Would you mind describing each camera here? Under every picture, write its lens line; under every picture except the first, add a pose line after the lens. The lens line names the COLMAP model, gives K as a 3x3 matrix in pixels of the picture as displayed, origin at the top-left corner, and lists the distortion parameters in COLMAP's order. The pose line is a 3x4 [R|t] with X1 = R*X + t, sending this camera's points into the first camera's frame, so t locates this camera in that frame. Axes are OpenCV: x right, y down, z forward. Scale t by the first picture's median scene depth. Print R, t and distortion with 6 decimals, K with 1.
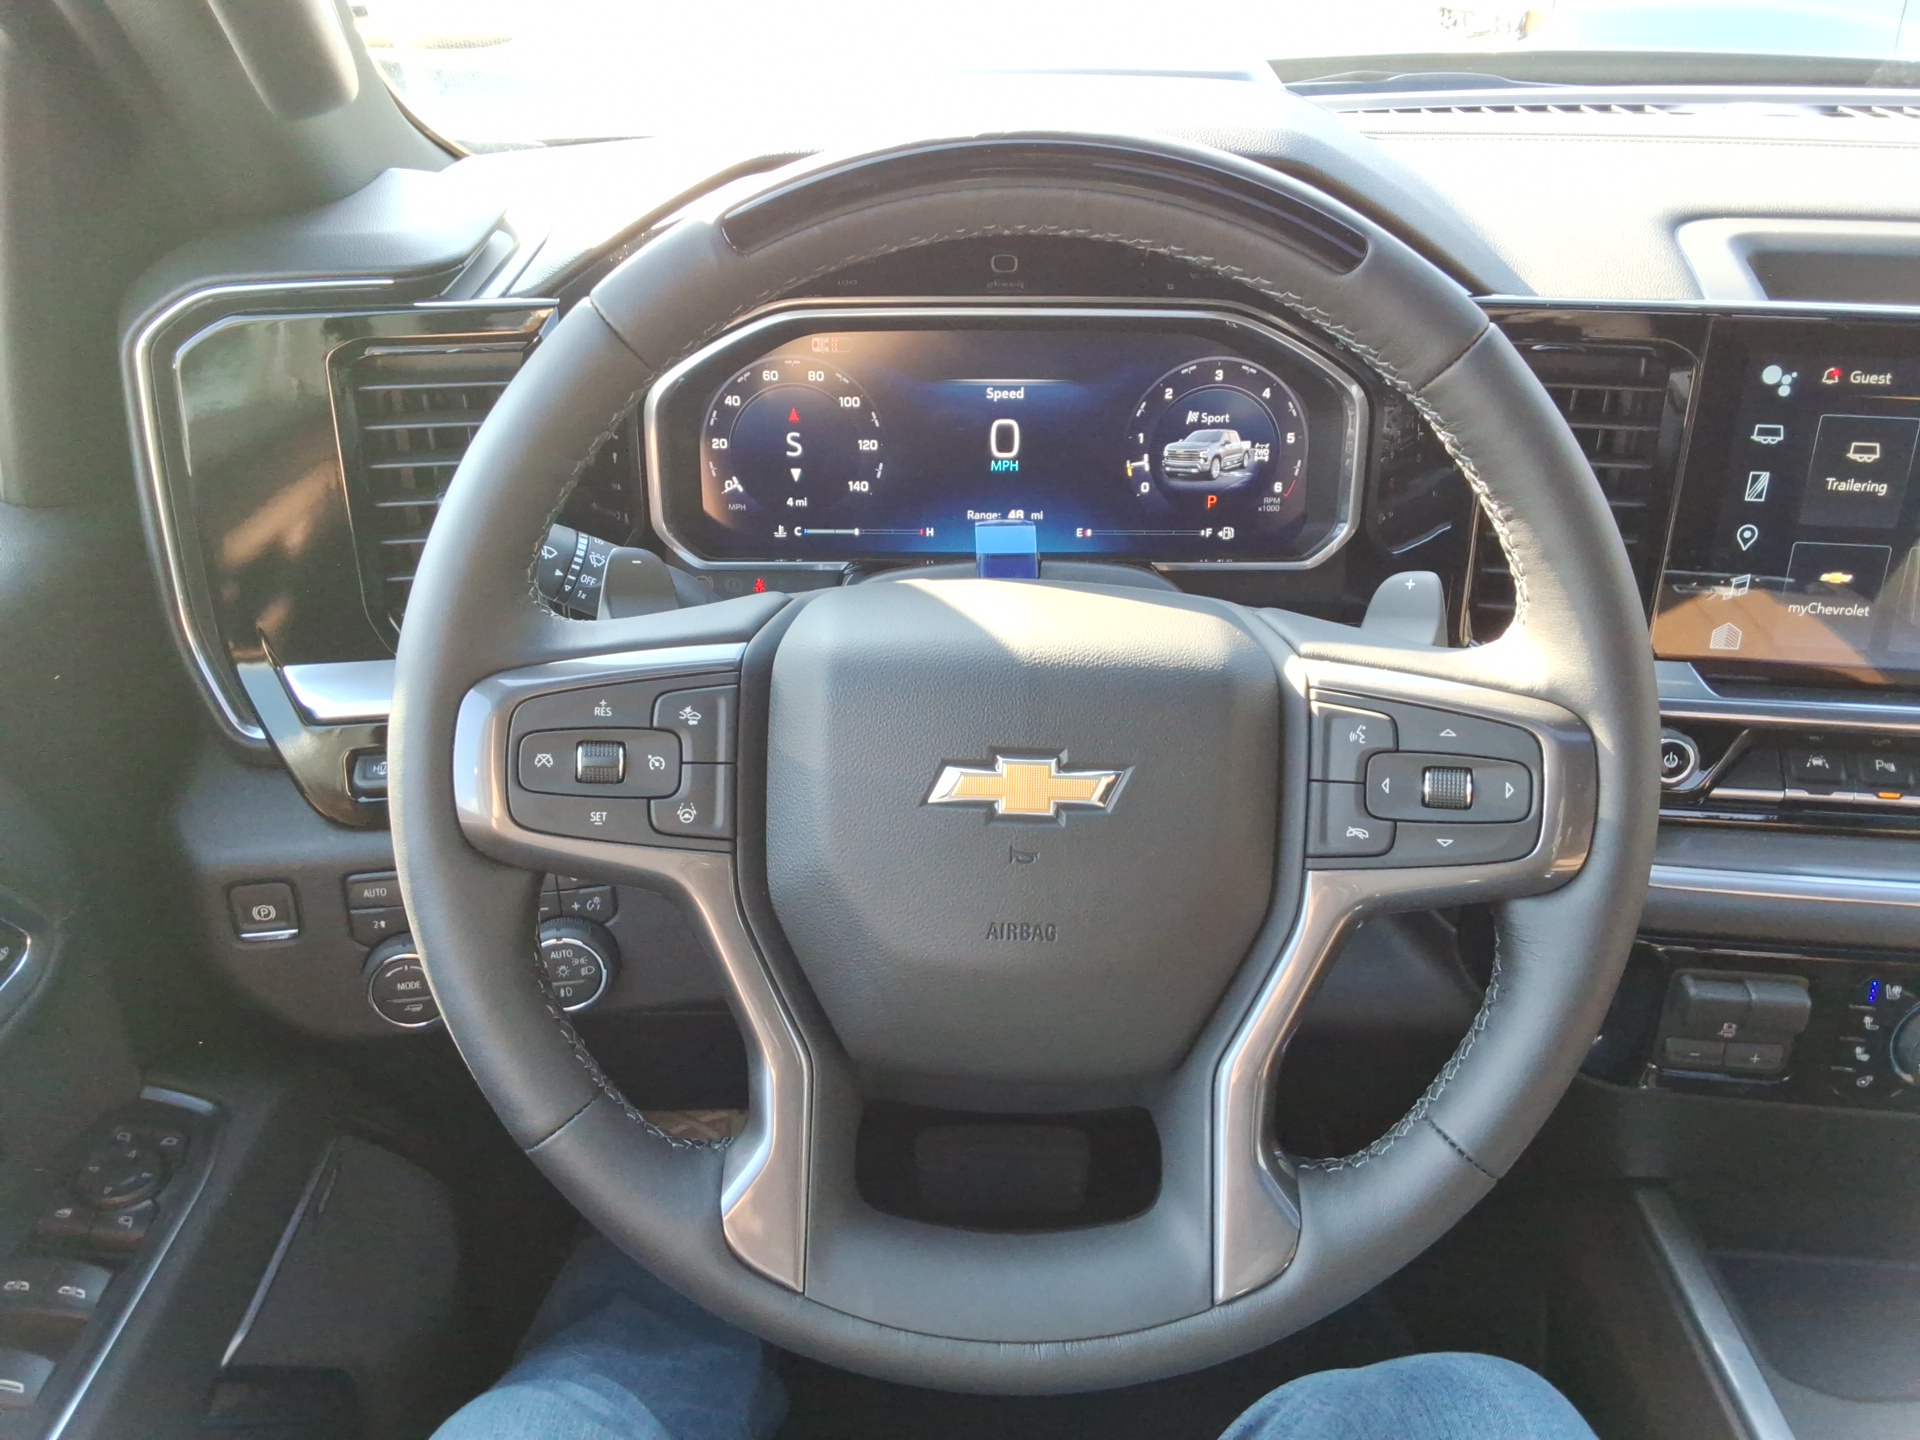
lens RADIAL K [[1541.3, 0, 980.3], [0, 1541.3, 699.1], [0, 0, 1]] dist [0.117233, -0.180508]
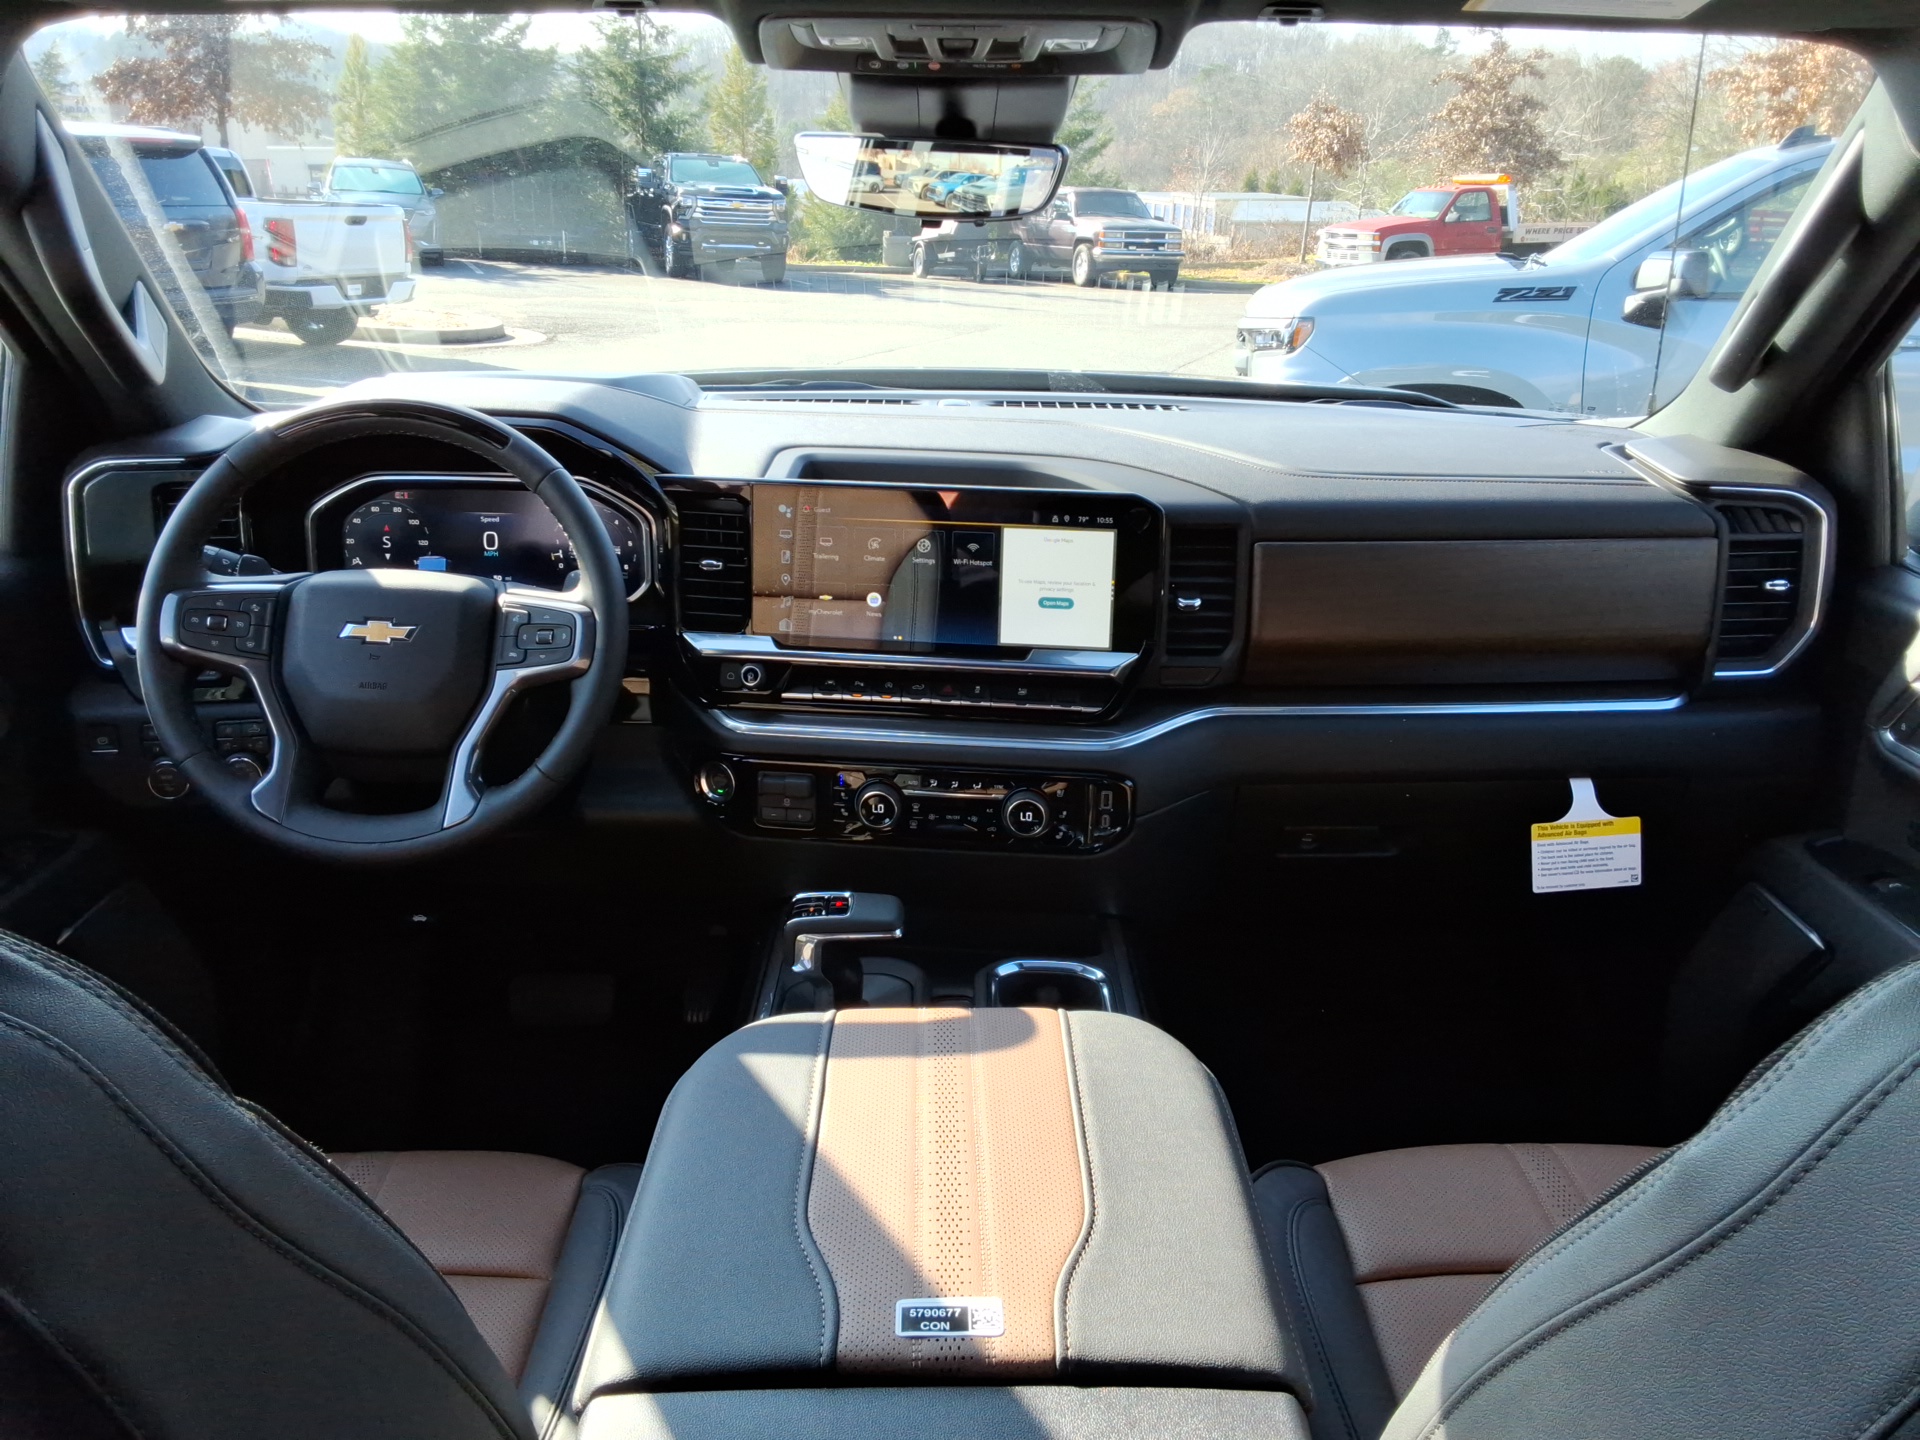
lens RADIAL K [[1541.3, 0, 1004.3], [0, 1541.3, 708.1], [0, 0, 1]] dist [0.117233, -0.180508]
pose [[0.999851, 0.008962, 0.014786, 0.765002], [-0.006400, 0.986272, -0.165007, 0.446669], [-0.016062, 0.164888, 0.986181, -1.181383]]
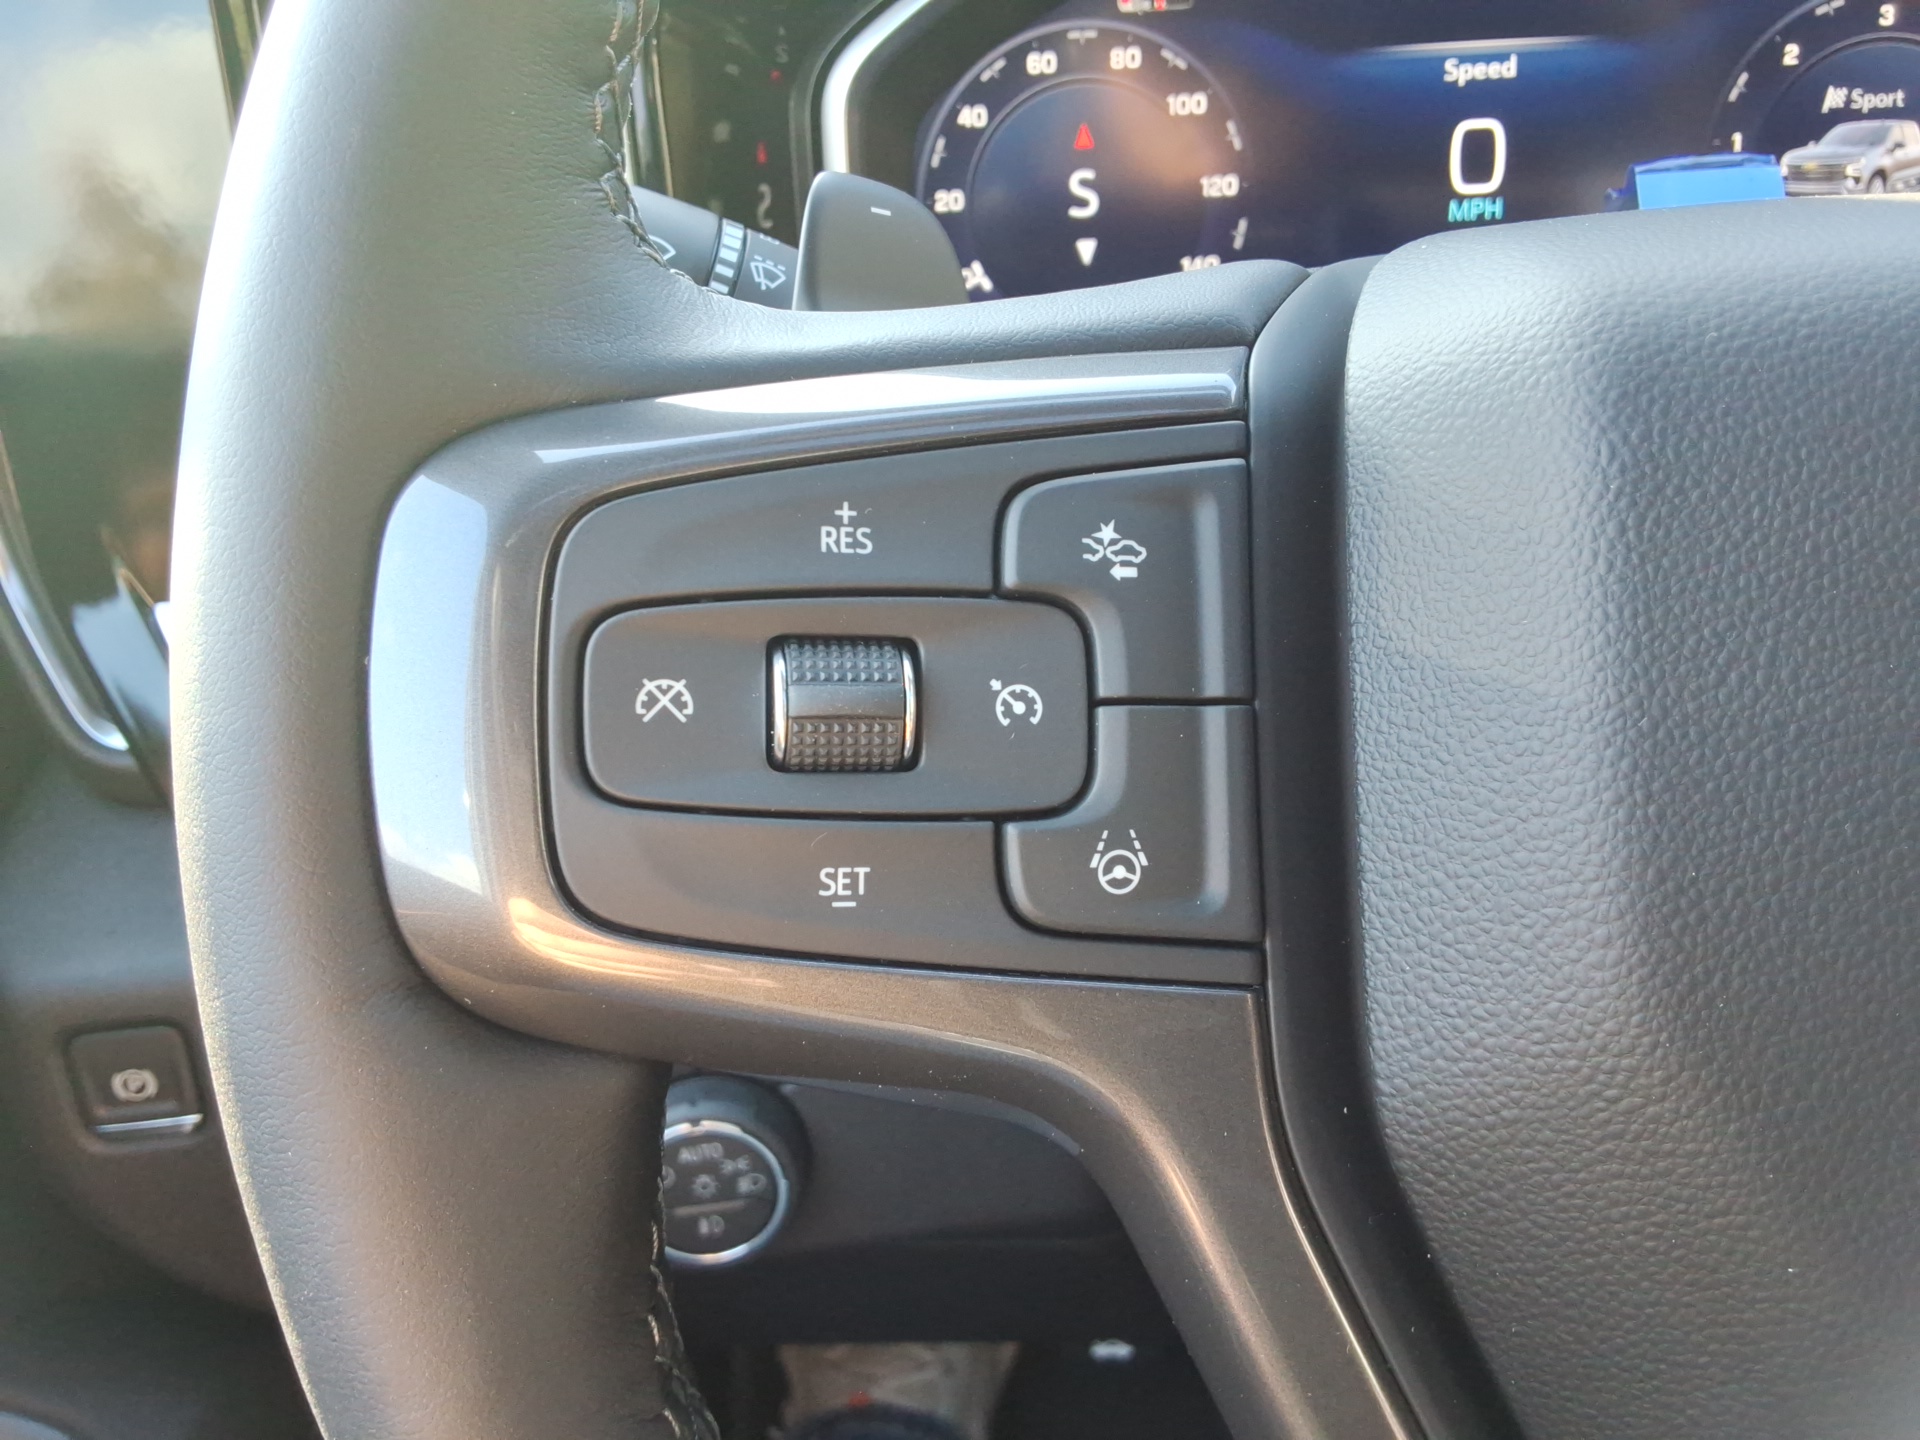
lens RADIAL K [[1541.3, 0, 999.4], [0, 1541.3, 713.1], [0, 0, 1]] dist [0.117233, -0.180508]
pose [[0.998096, -0.034500, -0.051125, -0.143855], [0.033210, 0.999114, -0.025856, 0.037245], [0.051972, 0.024109, 0.998357, 0.504318]]
